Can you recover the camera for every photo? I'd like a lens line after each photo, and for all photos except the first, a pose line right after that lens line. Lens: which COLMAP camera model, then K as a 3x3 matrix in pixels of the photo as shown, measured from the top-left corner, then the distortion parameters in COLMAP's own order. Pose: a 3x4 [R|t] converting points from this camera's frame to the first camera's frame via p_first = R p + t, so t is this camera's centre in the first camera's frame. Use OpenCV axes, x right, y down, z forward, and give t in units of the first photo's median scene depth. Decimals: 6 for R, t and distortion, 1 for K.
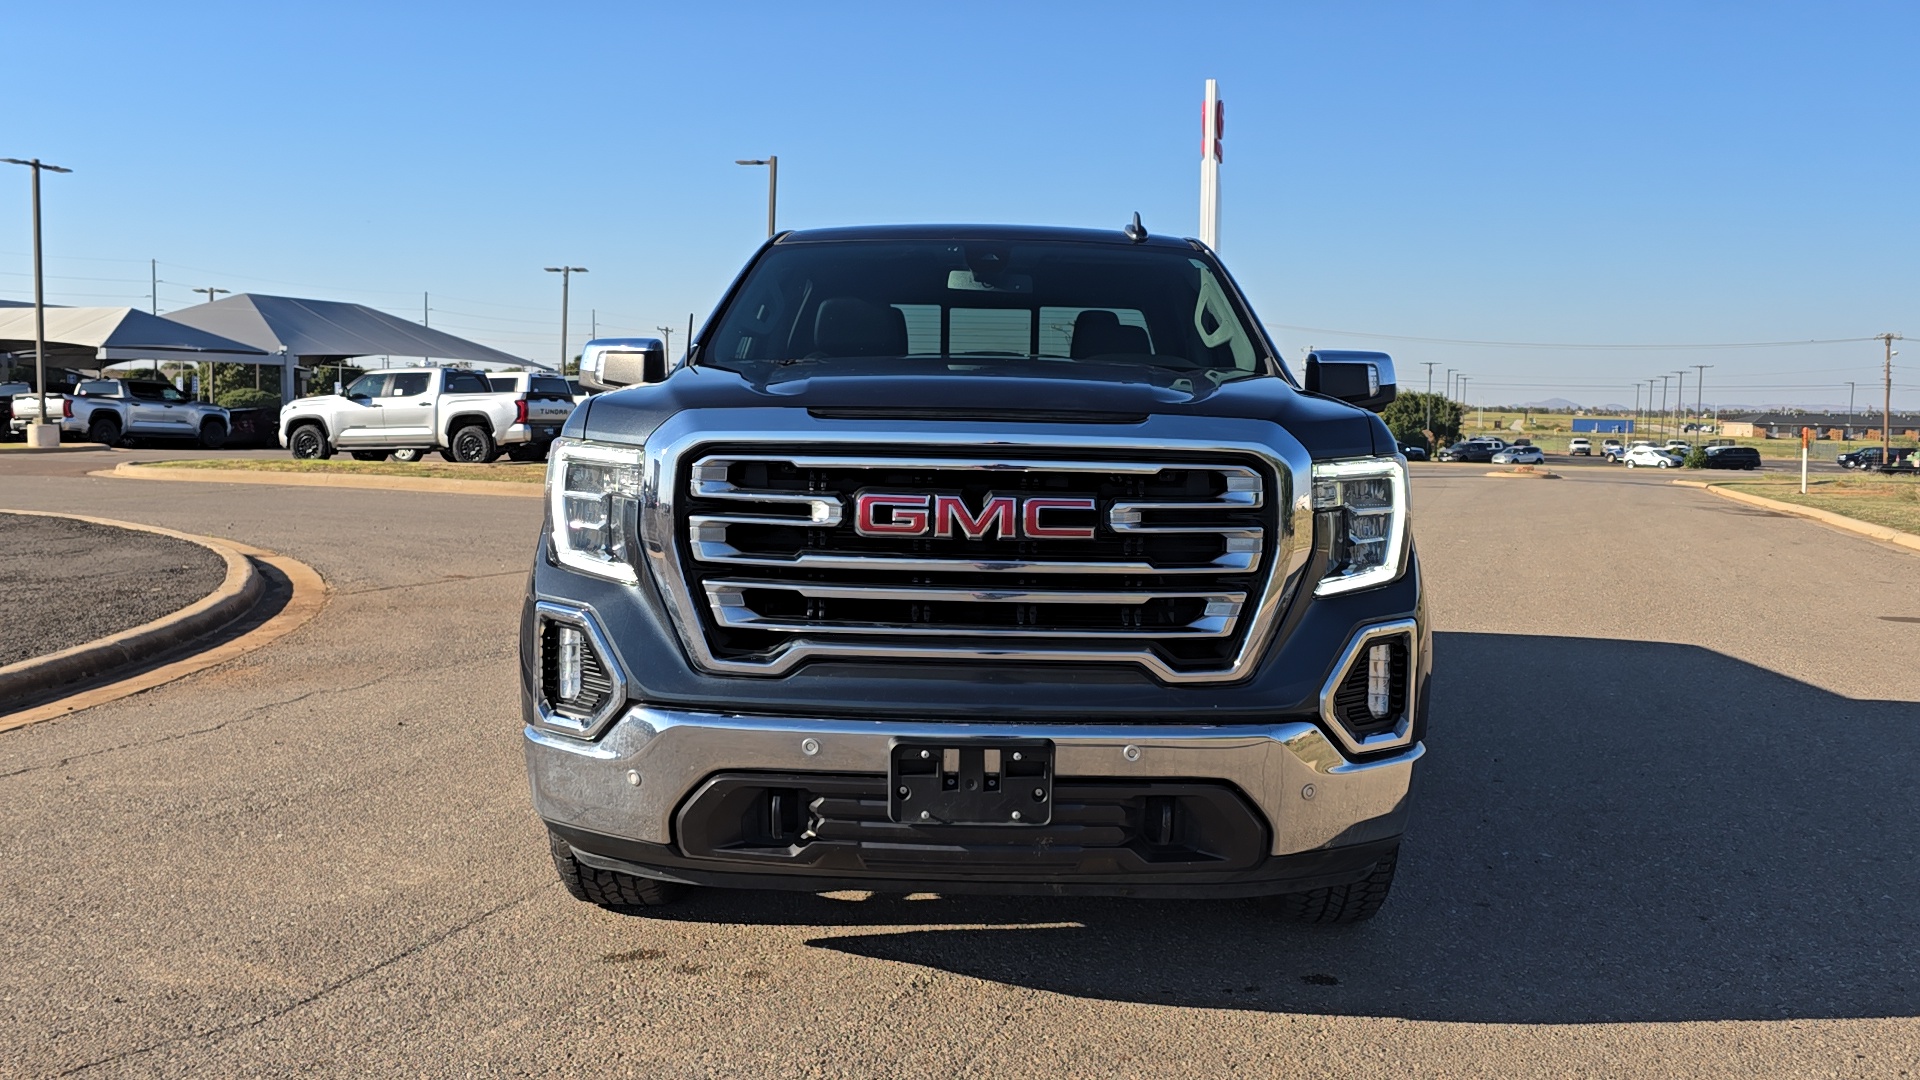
lens RADIAL K [[1671.4, 0, 965.8], [0, 1671.4, 500.9], [0, 0, 1]] dist [0.007887, 0.003434]
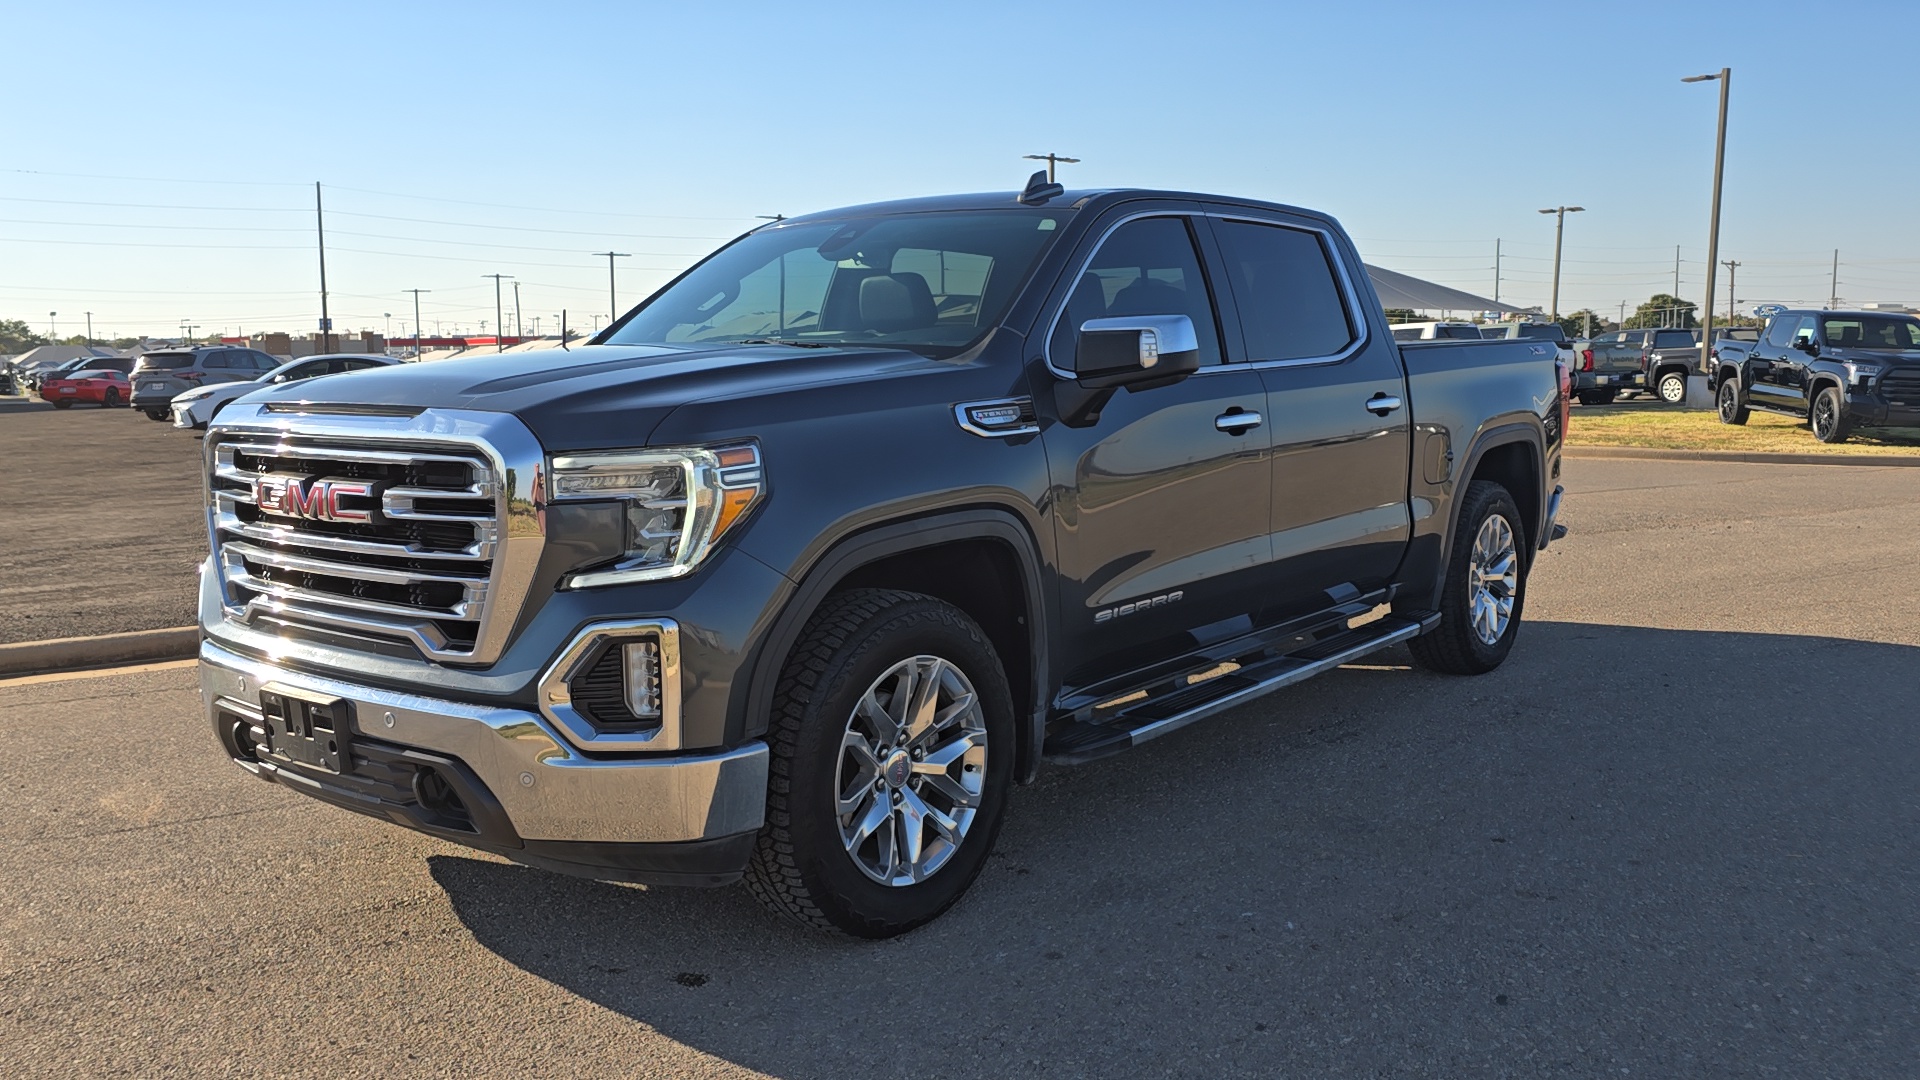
lens RADIAL K [[1671.4, 0, 965.8], [0, 1671.4, 500.9], [0, 0, 1]] dist [0.007887, 0.003434]
pose [[0.776264, 0.034572, -0.629459, 1.004064], [-0.013778, 0.999187, 0.037887, -0.035794], [0.630257, -0.020738, 0.776109, 0.367751]]
